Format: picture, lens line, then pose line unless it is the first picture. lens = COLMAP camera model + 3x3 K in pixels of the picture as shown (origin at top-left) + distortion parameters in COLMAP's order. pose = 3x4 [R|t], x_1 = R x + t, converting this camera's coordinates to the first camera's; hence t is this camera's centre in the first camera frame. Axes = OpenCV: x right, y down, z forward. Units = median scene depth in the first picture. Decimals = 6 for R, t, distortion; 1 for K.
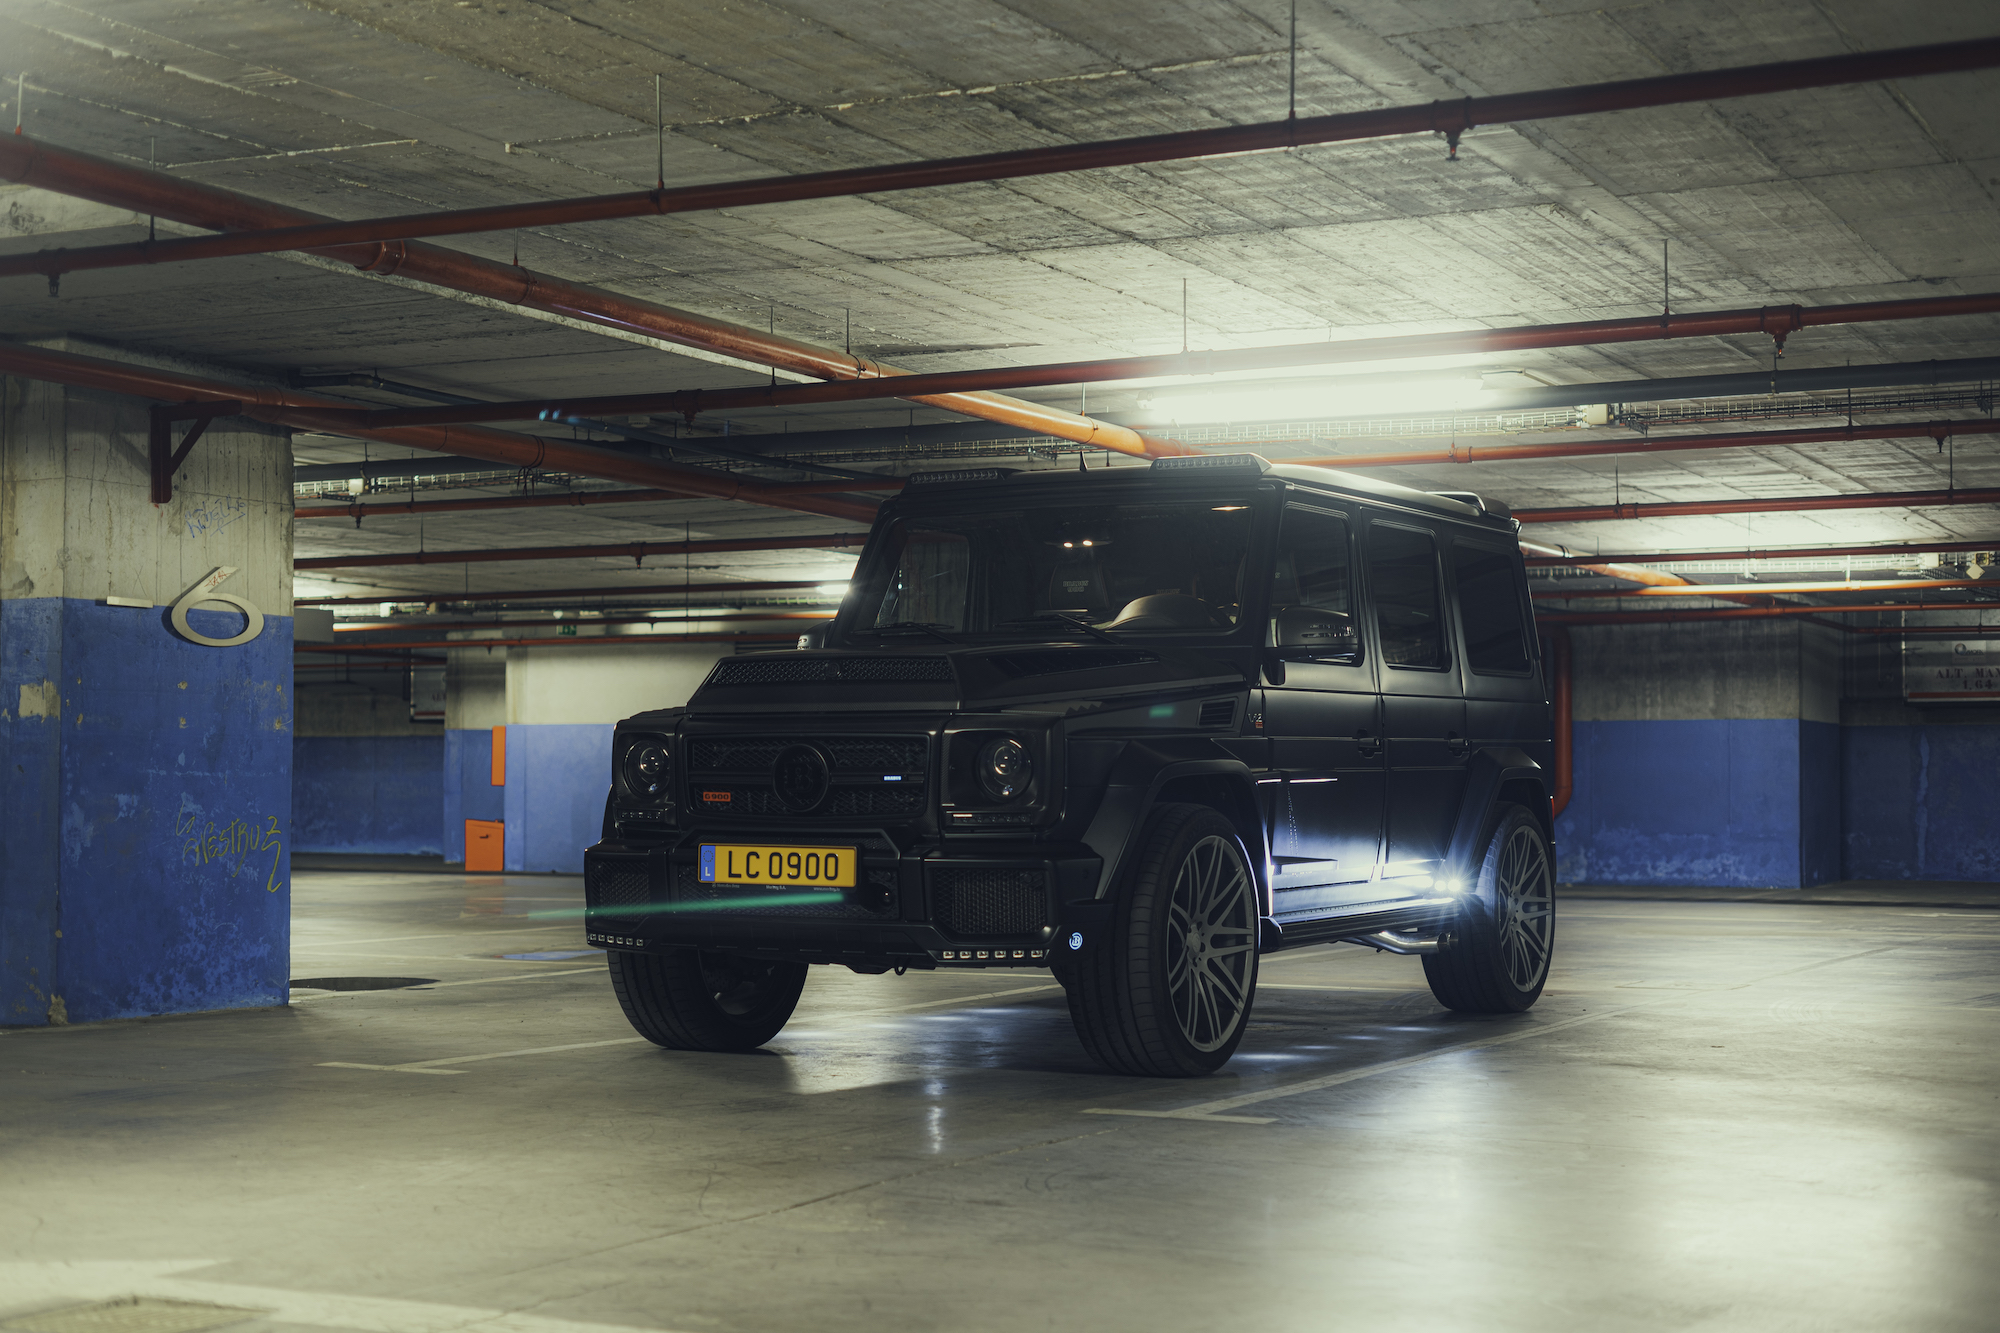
lens RADIAL K [[2872.8, 0, 1000.0], [0, 2872.8, 666.5], [0, 0, 1]] dist [-0.027711, 0.065480]
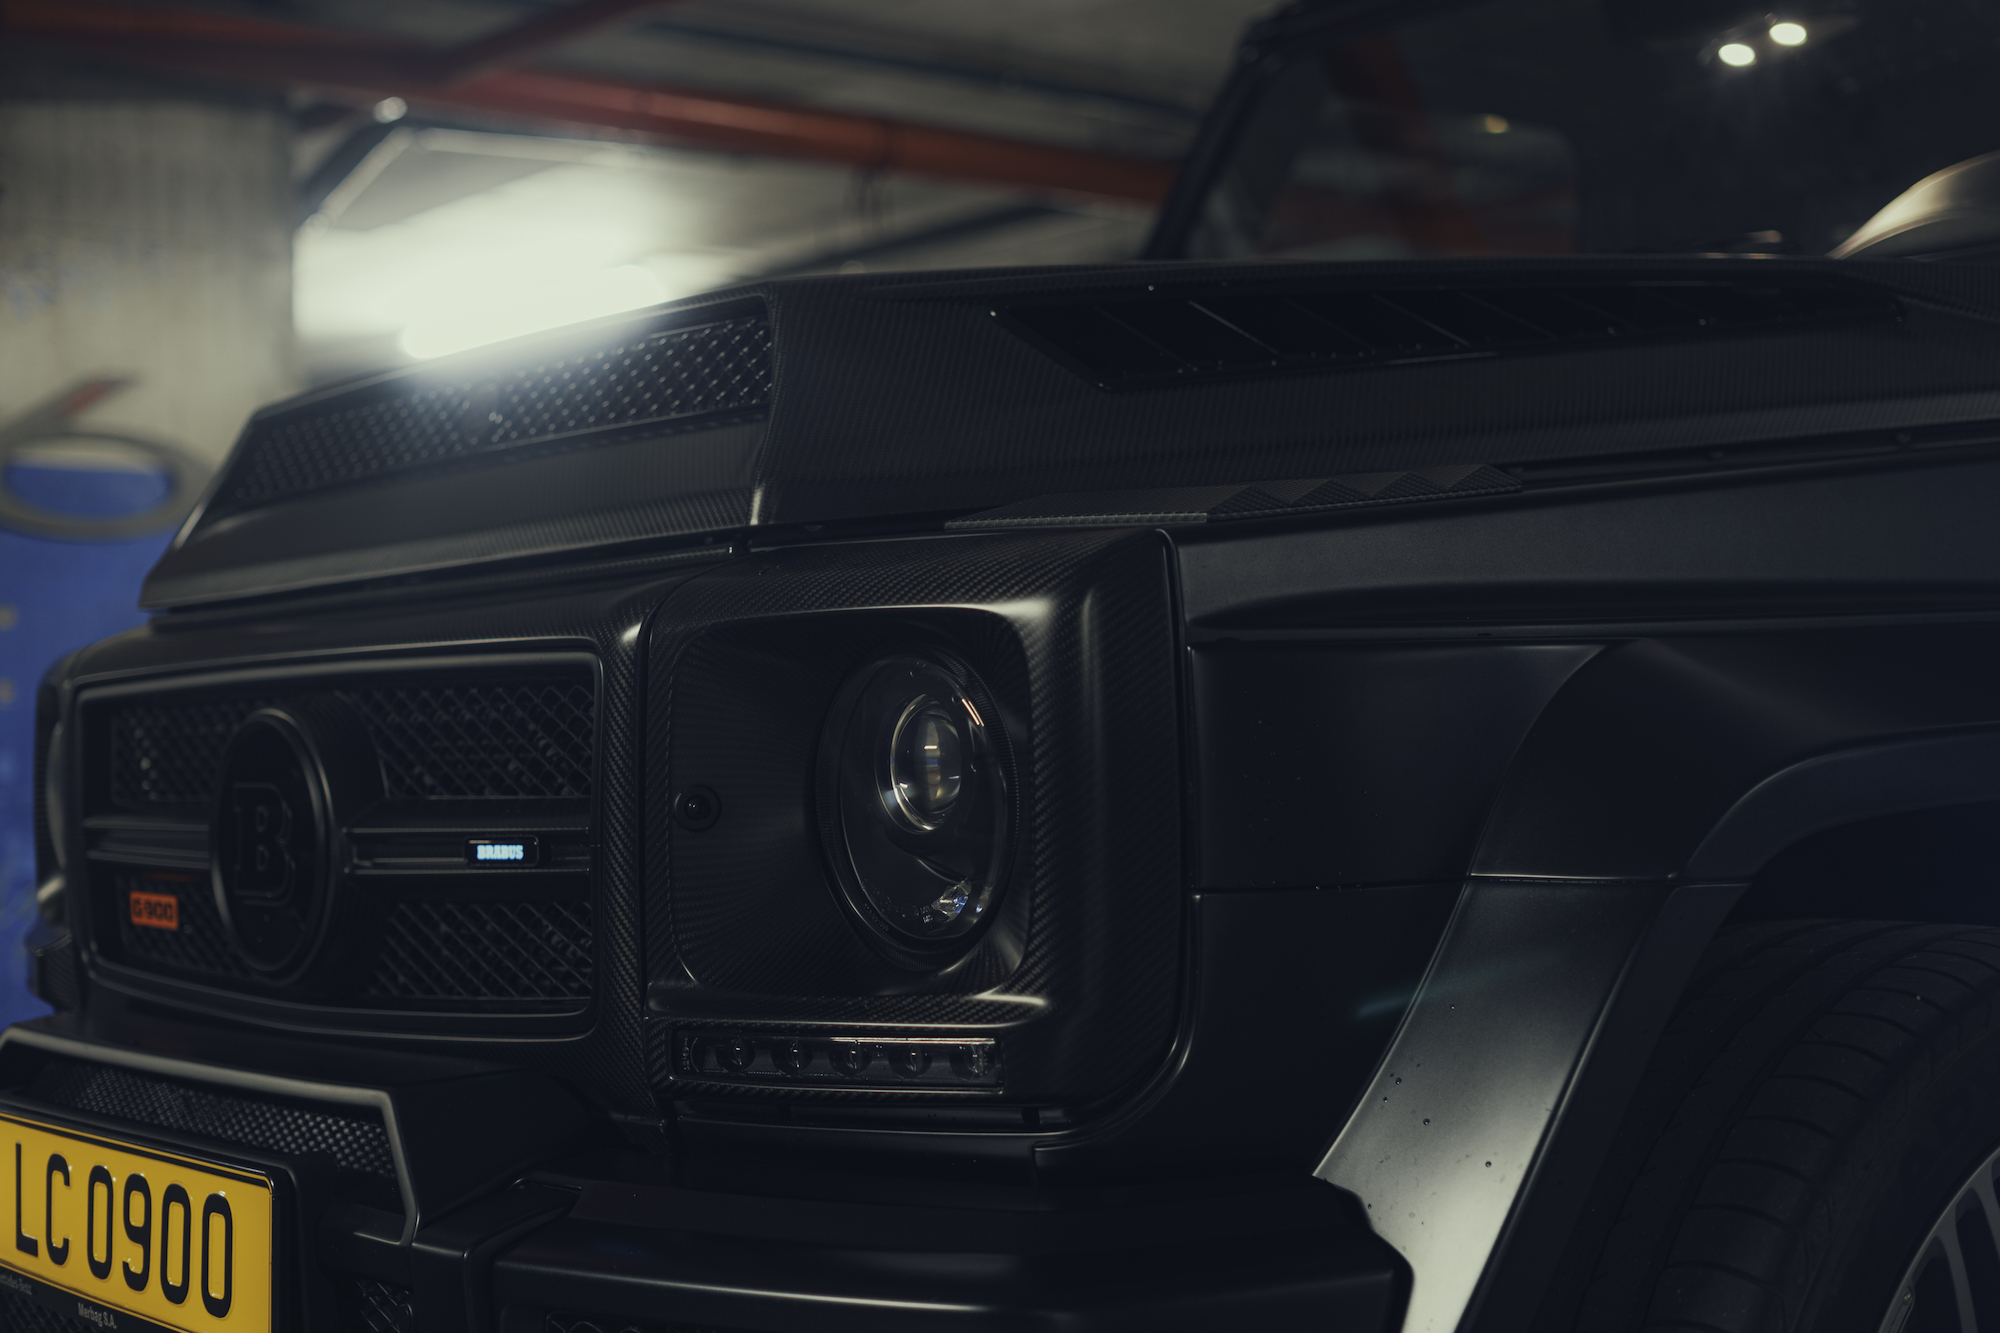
lens RADIAL K [[2929.5, 0, 1000.0], [0, 2929.5, 666.5], [0, 0, 1]] dist [-0.013690, 0.014122]
pose [[0.923106, -0.035815, -0.382874, 0.065083], [0.041730, 0.999103, 0.007152, 0.018658], [0.382274, -0.022580, 0.923773, 0.612421]]
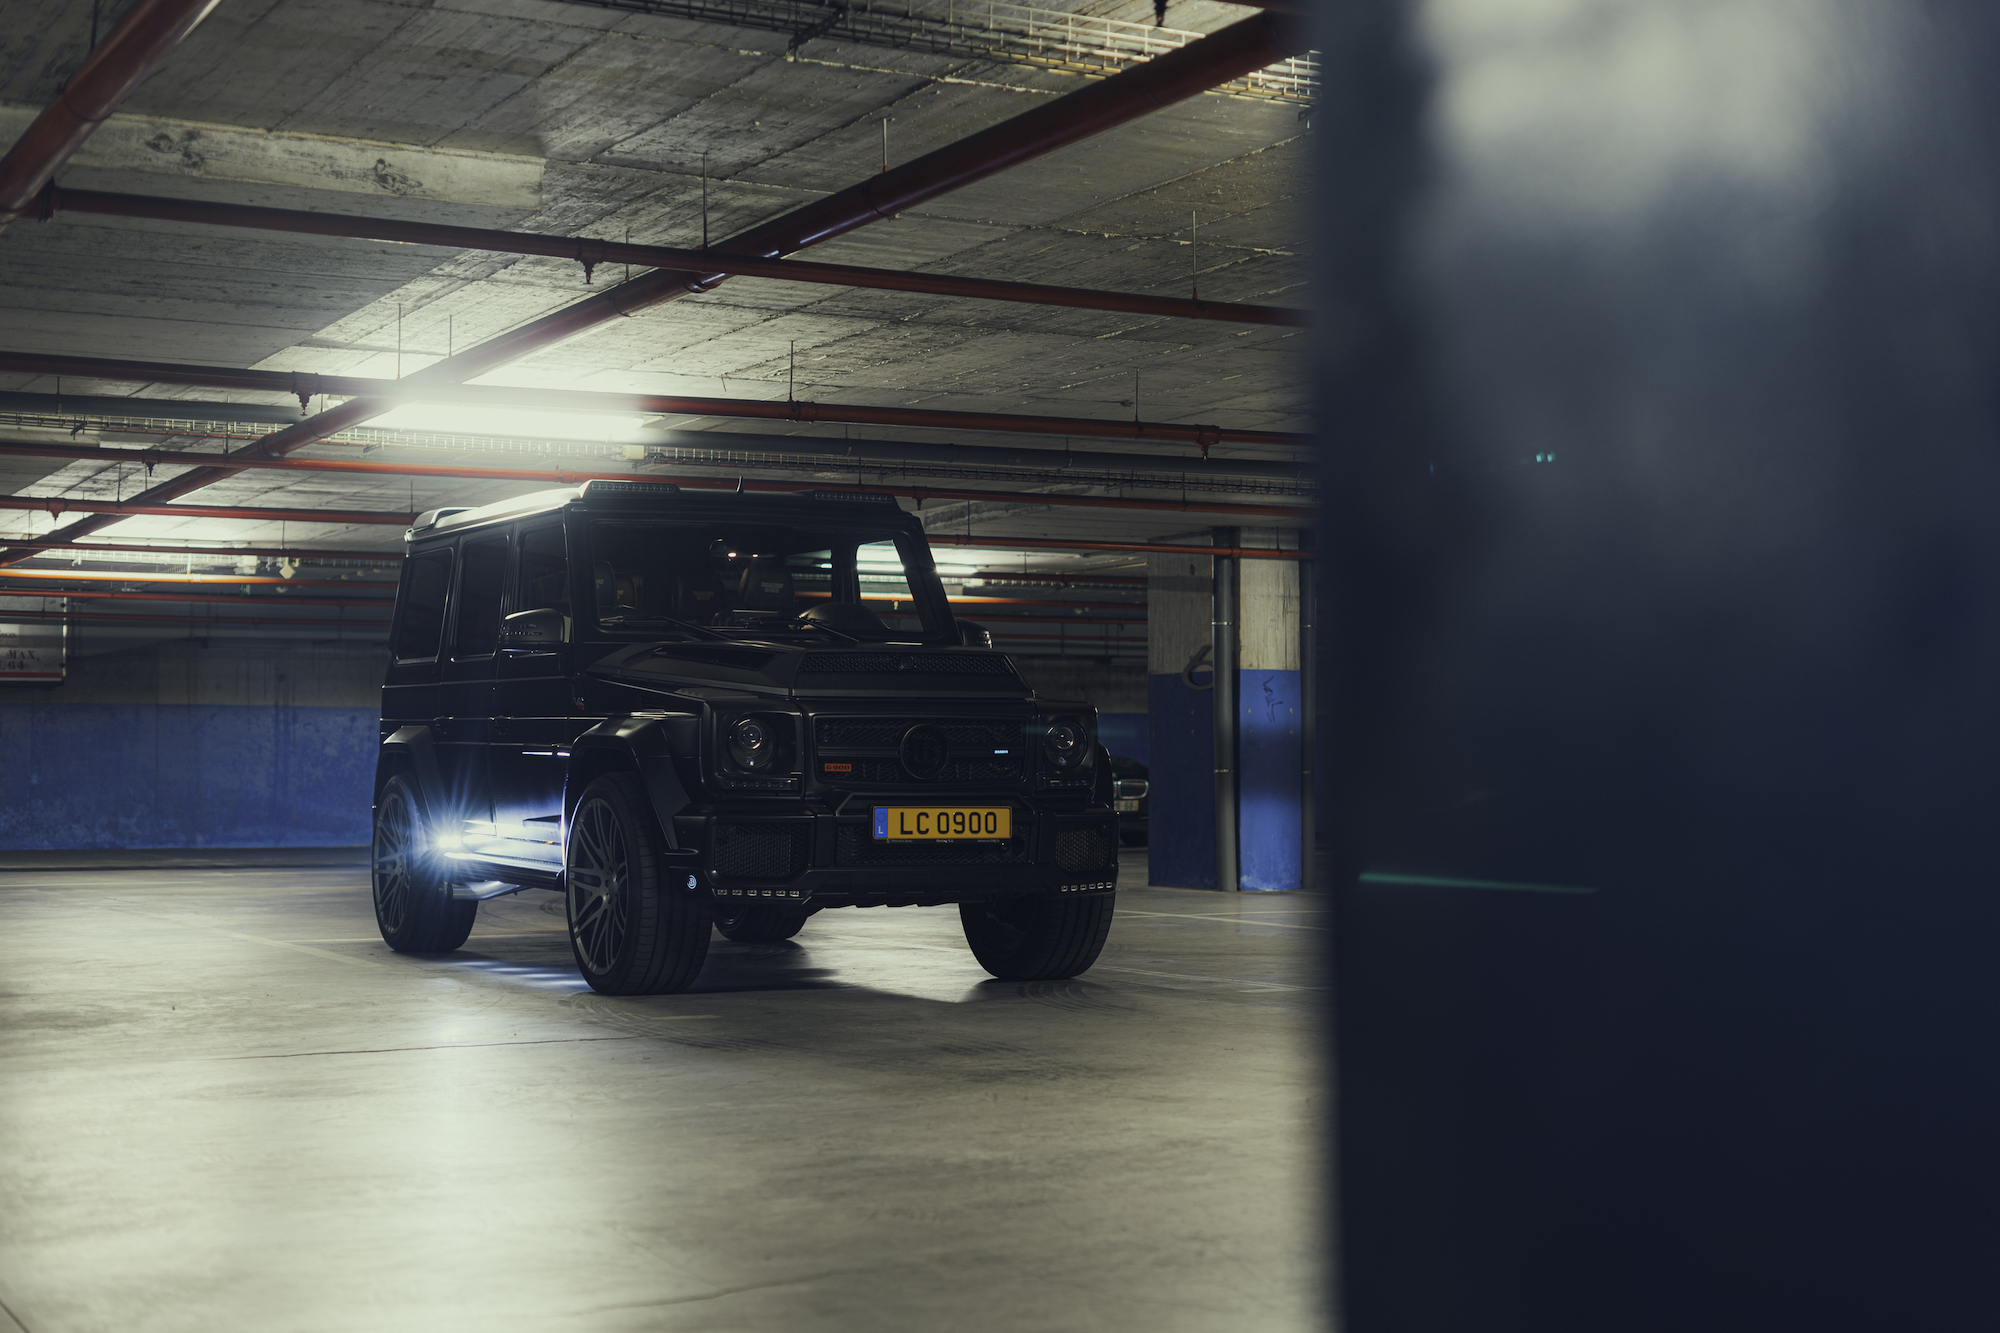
lens RADIAL K [[2872.8, 0, 1000.0], [0, 2872.8, 666.5], [0, 0, 1]] dist [-0.027711, 0.065480]
pose [[0.570833, 0.024598, 0.820698, -0.814116], [-0.031664, 0.999467, -0.007932, 0.008767], [-0.820456, -0.021458, 0.571307, 0.214877]]
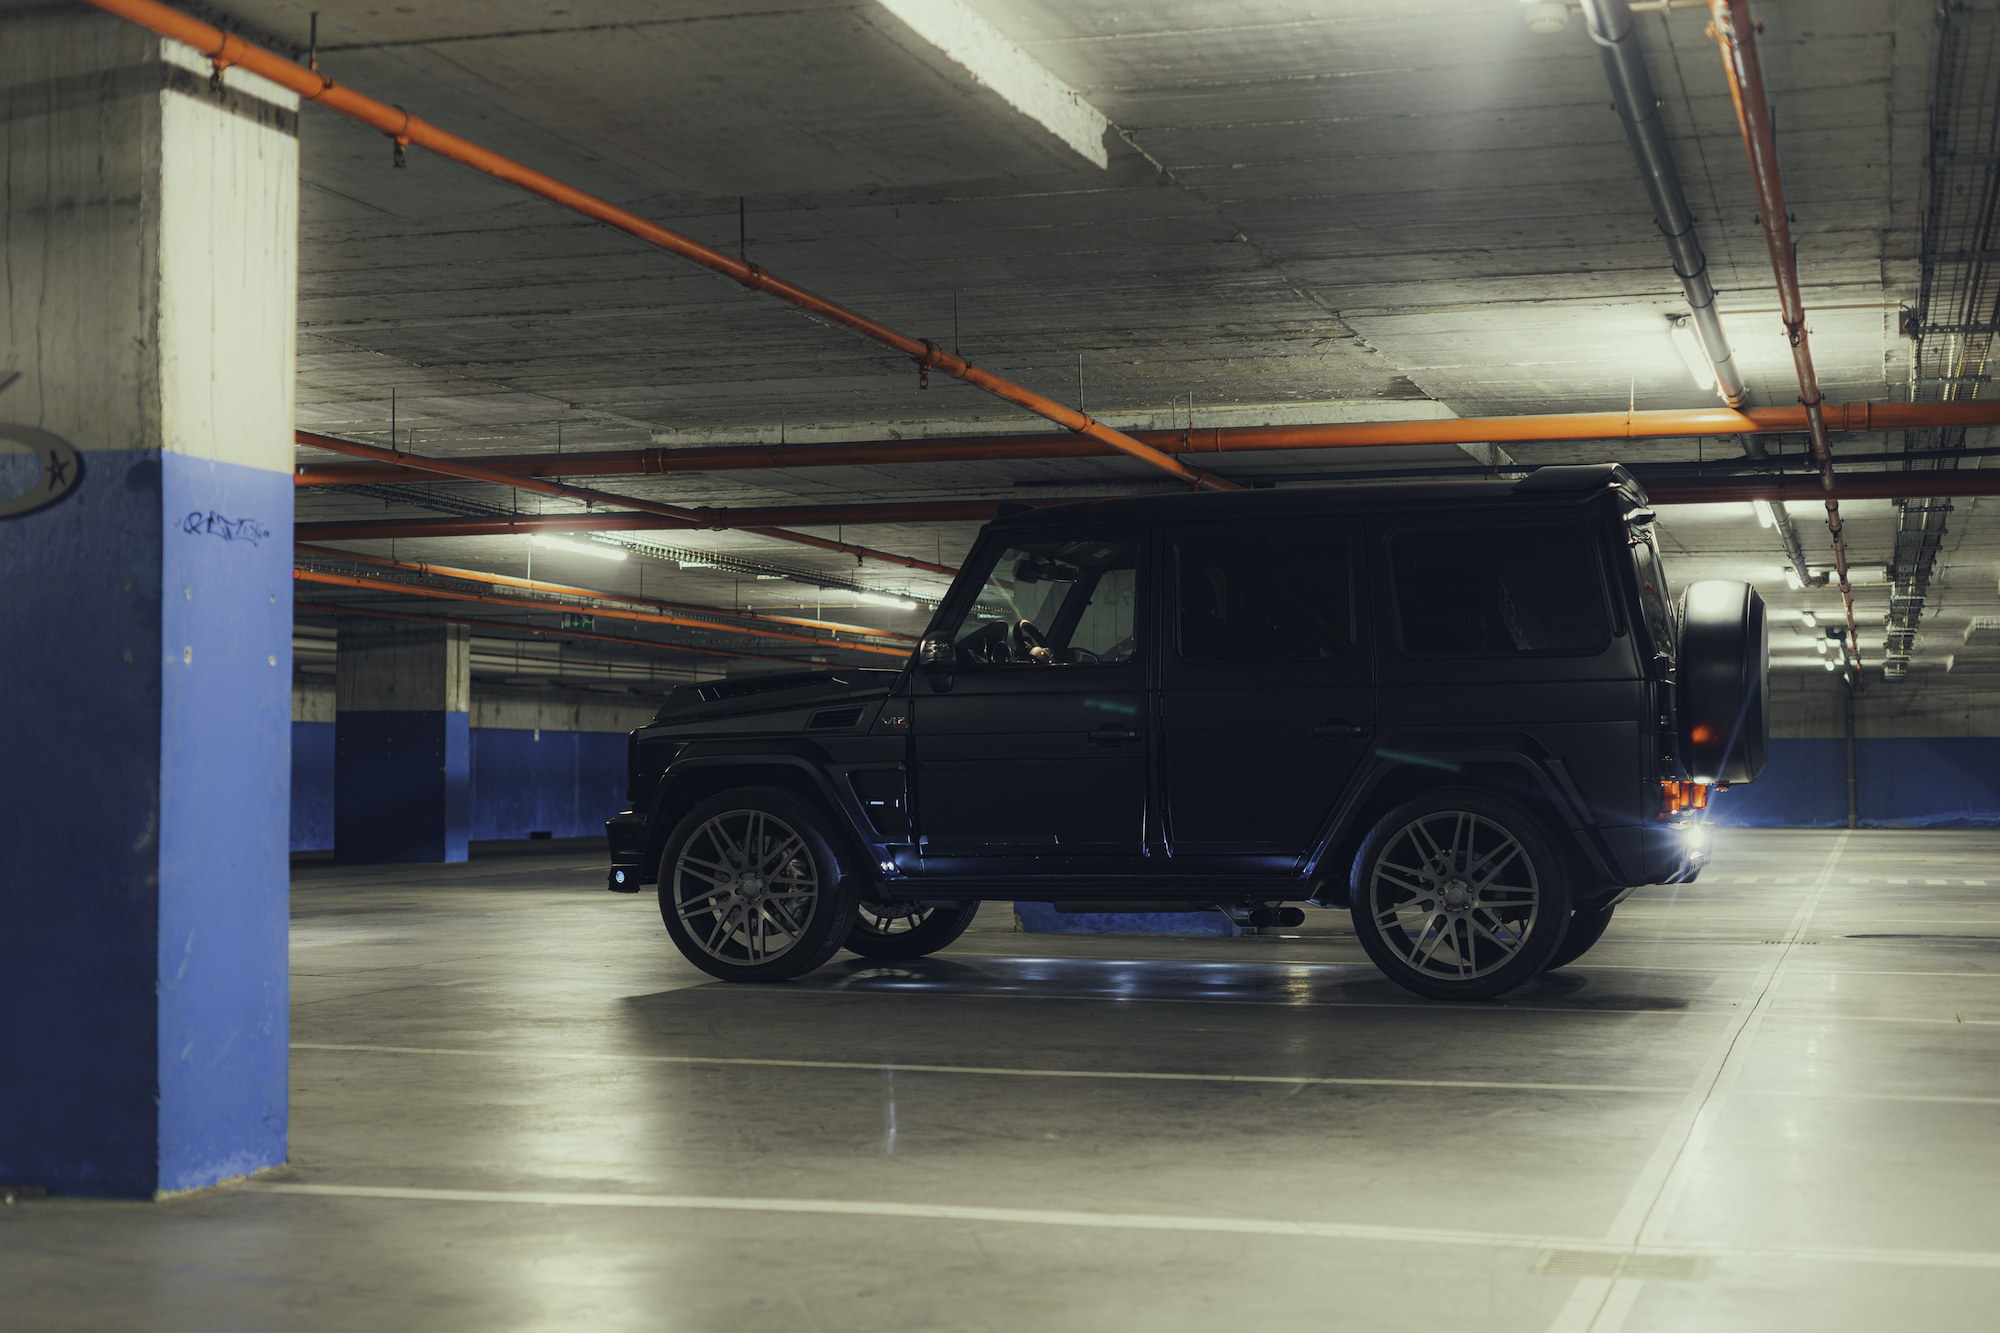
lens RADIAL K [[2848.3, 0, 1000.0], [0, 2848.3, 666.5], [0, 0, 1]] dist [-0.040870, 0.007027]
pose [[0.180980, -0.042477, -0.982569, 1.141935], [0.043221, 0.998445, -0.035203, 0.034606], [0.982537, -0.036097, 0.182534, 0.689067]]
